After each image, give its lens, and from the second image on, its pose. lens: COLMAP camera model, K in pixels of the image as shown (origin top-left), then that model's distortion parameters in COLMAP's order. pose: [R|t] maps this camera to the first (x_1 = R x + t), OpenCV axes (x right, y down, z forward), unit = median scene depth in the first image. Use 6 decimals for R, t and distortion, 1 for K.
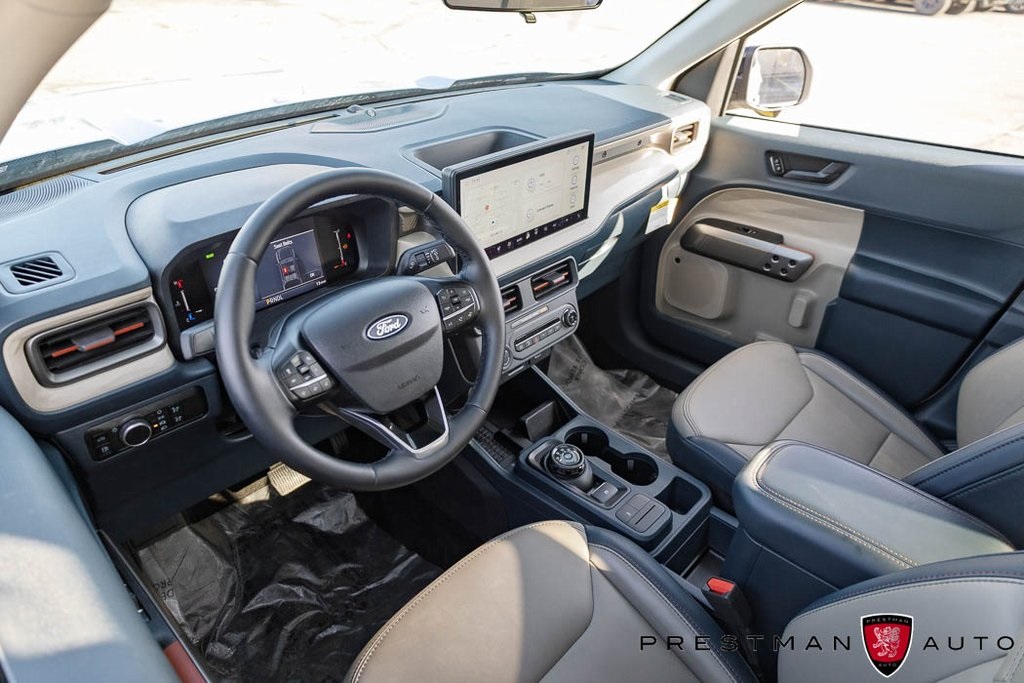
lens RADIAL K [[746.5, 0, 512.0], [0, 746.5, 341.5], [0, 0, 1]] dist [0.070237, 0.000750]
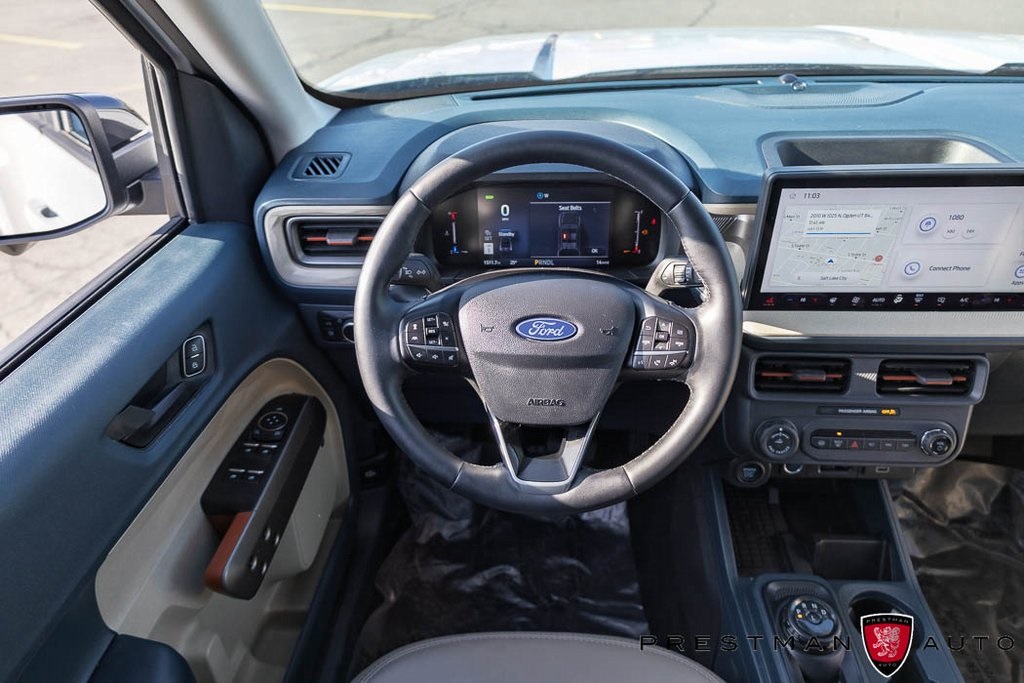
lens RADIAL K [[746.5, 0, 512.0], [0, 746.5, 341.5], [0, 0, 1]] dist [0.070237, 0.000750]
pose [[0.616901, 0.393136, -0.681819, 0.321944], [-0.359566, 0.911395, 0.200179, -0.135551], [0.700104, 0.121669, 0.703599, 0.333445]]
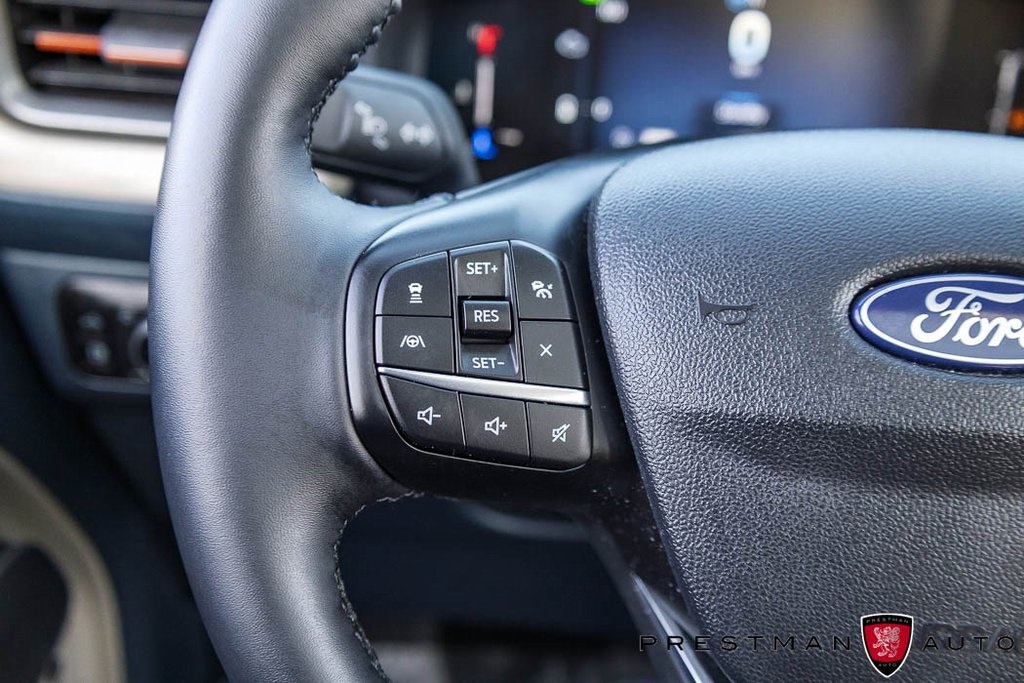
lens RADIAL K [[946.6, 0, 512.0], [0, 946.6, 341.5], [0, 0, 1]] dist [-0.001153, -0.000771]
pose [[0.678963, 0.354110, -0.643129, -0.075830], [-0.410503, 0.909370, 0.067328, 0.016074], [0.608684, 0.218293, 0.762792, 0.624864]]
